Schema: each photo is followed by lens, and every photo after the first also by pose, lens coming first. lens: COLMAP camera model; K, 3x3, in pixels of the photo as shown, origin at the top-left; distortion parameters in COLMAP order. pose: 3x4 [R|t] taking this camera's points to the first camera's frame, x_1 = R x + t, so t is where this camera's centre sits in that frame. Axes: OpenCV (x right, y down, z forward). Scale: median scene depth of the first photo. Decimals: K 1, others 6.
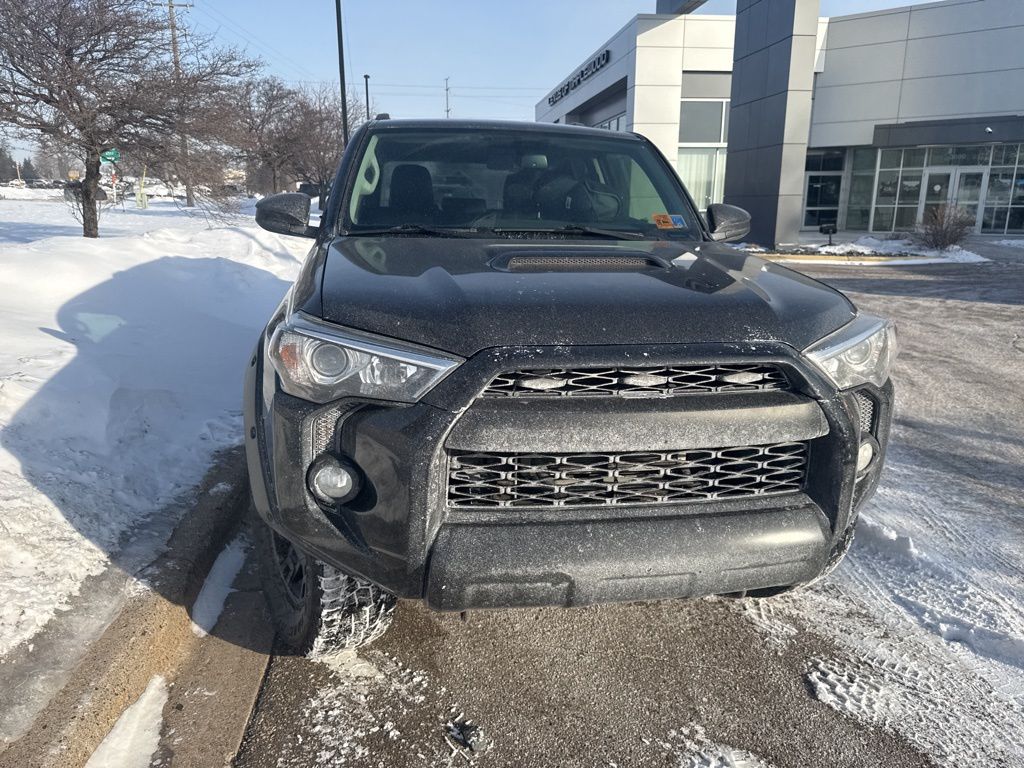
lens RADIAL K [[723.1, 0, 522.5], [0, 723.1, 379.6], [0, 0, 1]] dist [0.023222, -0.027276]
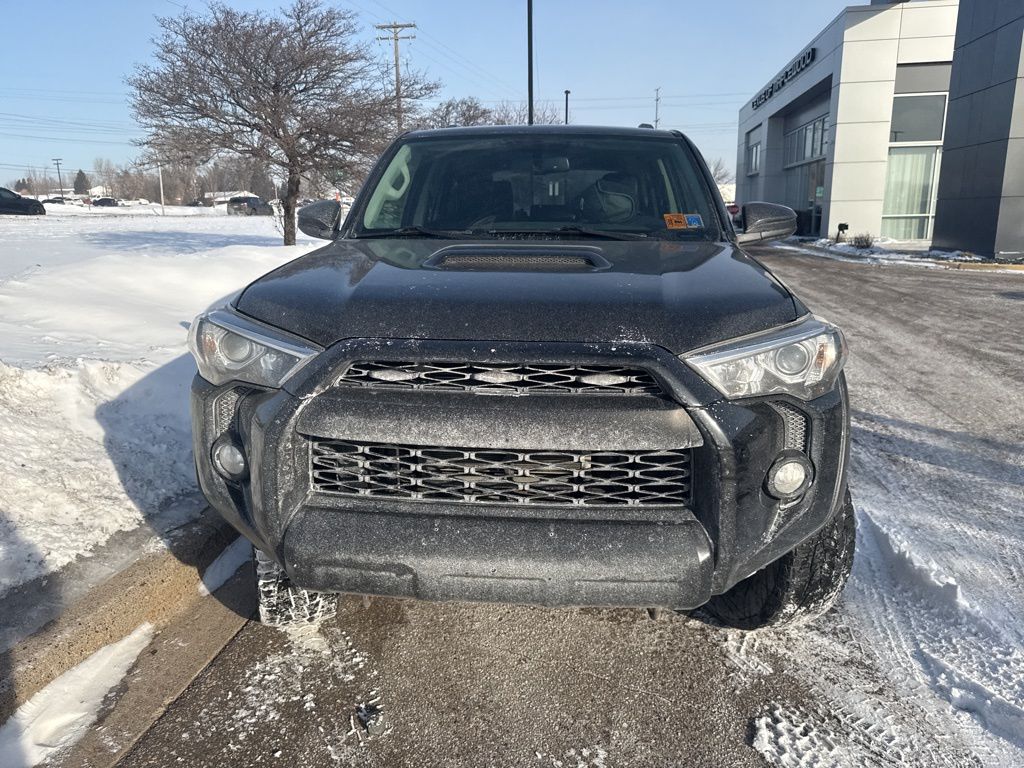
lens RADIAL K [[723.1, 0, 522.6], [0, 723.1, 375.1], [0, 0, 1]] dist [0.023222, -0.027276]
pose [[0.963239, 0.041959, -0.265349, 0.337926], [-0.047292, 0.998787, -0.013738, 0.007175], [0.264451, 0.025782, 0.964055, 0.045377]]
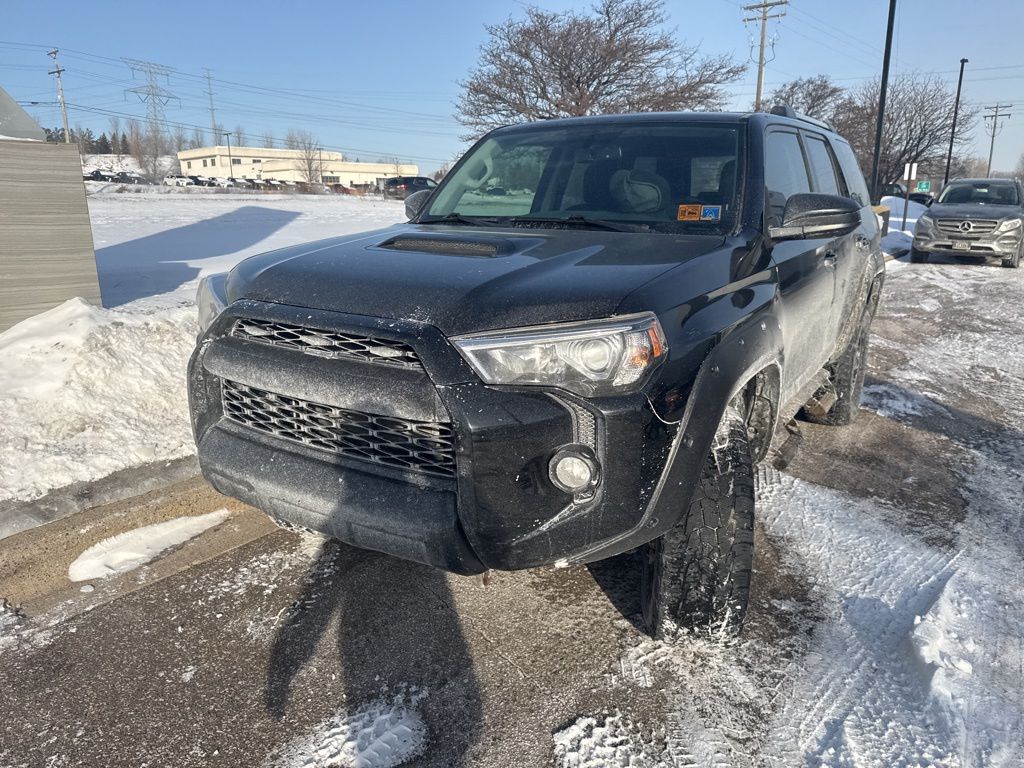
lens RADIAL K [[723.1, 0, 524.3], [0, 723.1, 377.7], [0, 0, 1]] dist [0.023222, -0.027276]
pose [[0.728029, 0.155267, -0.667732, 0.878785], [-0.159115, 0.985687, 0.055716, -0.042657], [0.666825, 0.065683, 0.742314, 0.264142]]
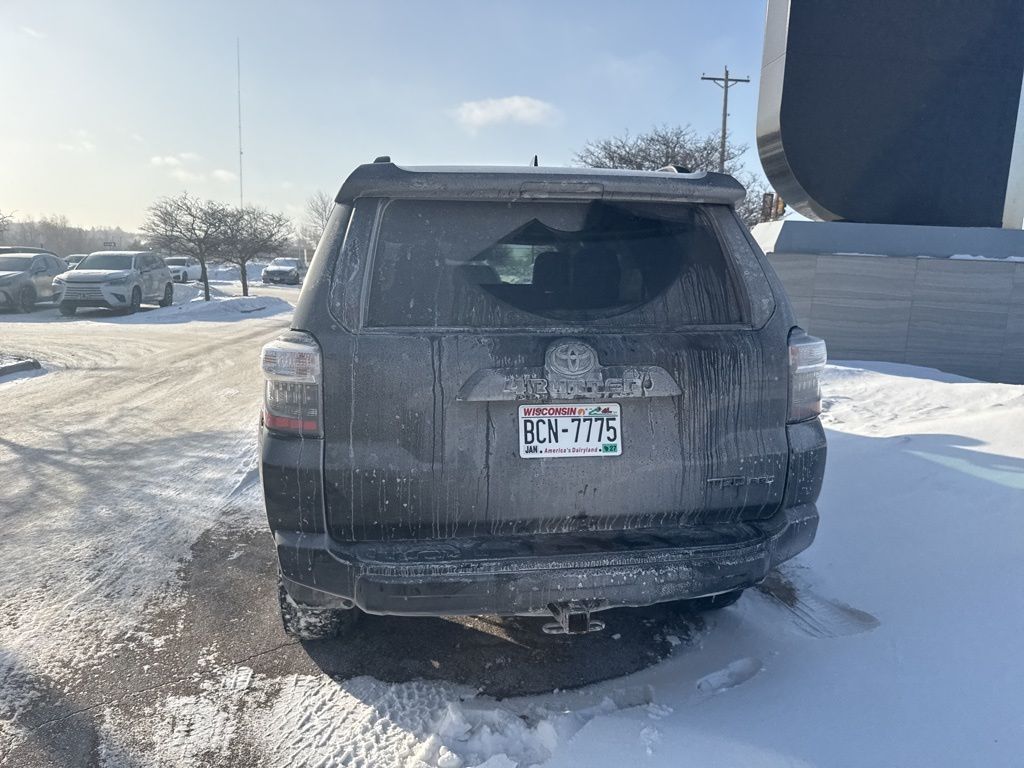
lens RADIAL K [[723.1, 0, 515.9], [0, 723.1, 388.3], [0, 0, 1]] dist [0.023222, -0.027276]
pose [[-0.999033, -0.032763, 0.029307, -0.235629], [-0.018071, 0.913872, 0.405601, -0.904524], [-0.040072, 0.404679, -0.913580, 3.451672]]
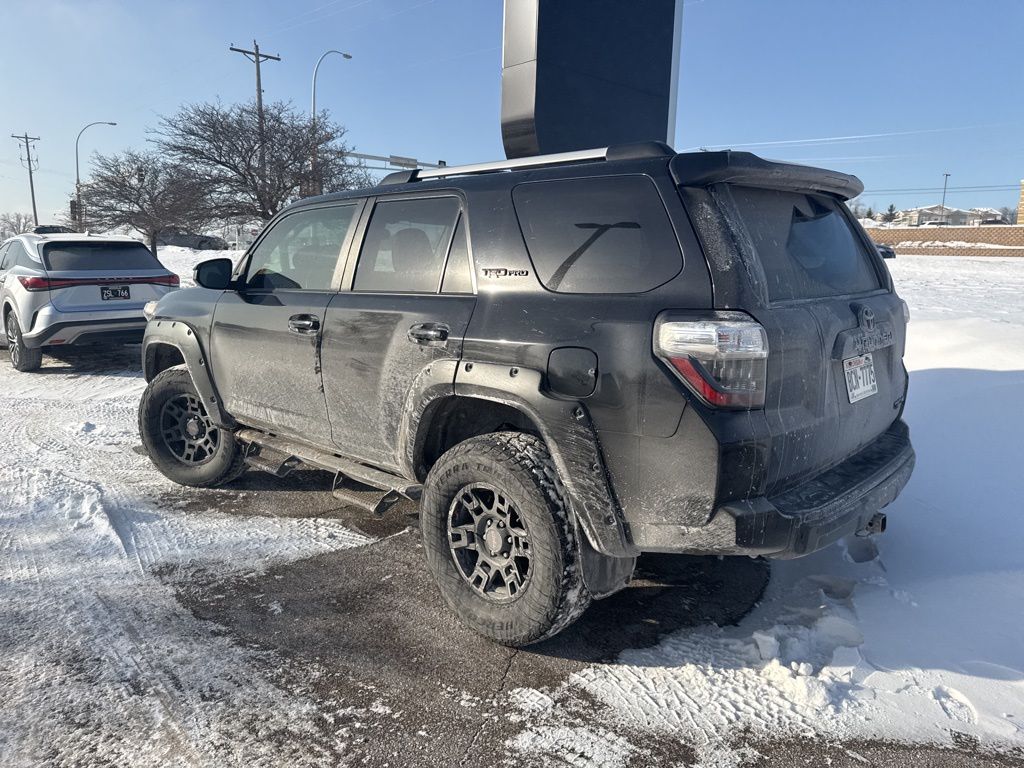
lens RADIAL K [[723.1, 0, 516.5], [0, 723.1, 380.0], [0, 0, 1]] dist [0.023222, -0.027276]
pose [[-0.808607, 0.079709, -0.582925, 0.839729], [-0.167107, 0.918861, 0.357448, -0.804488], [0.564119, 0.386446, -0.729678, 3.173821]]
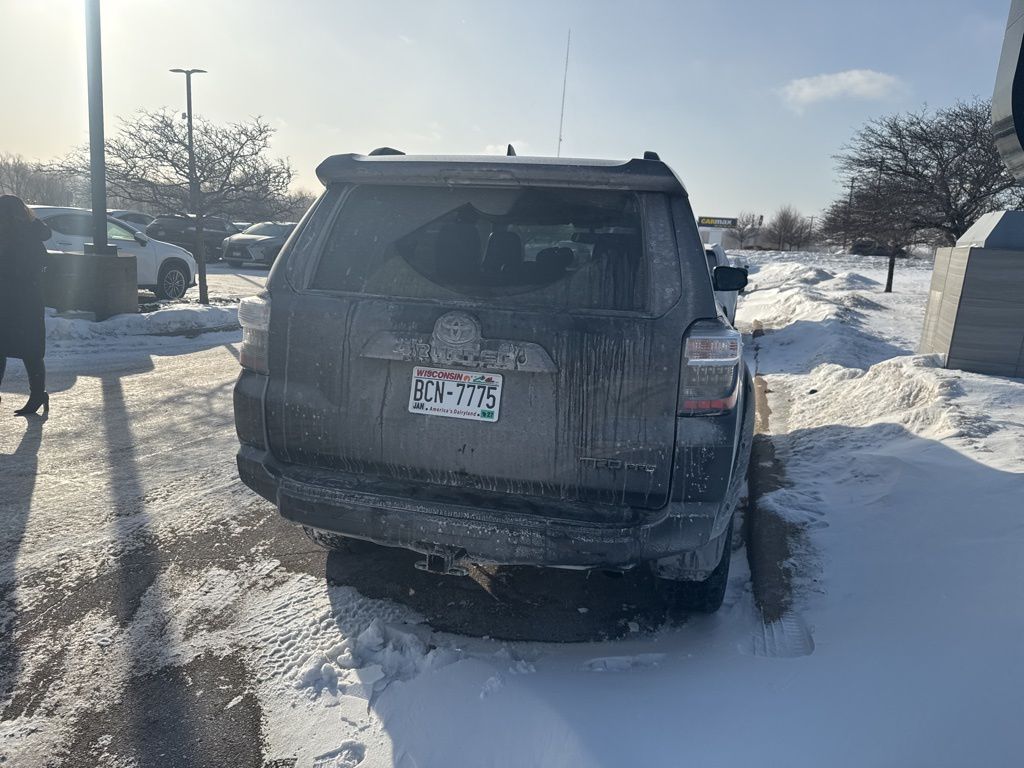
lens RADIAL K [[723.1, 0, 509.8], [0, 723.1, 376.6], [0, 0, 1]] dist [0.023222, -0.027276]
pose [[-0.897871, -0.140694, 0.417171, -0.772565], [0.045312, 0.912998, 0.405439, -0.916960], [-0.437920, 0.382935, -0.813380, 3.419352]]
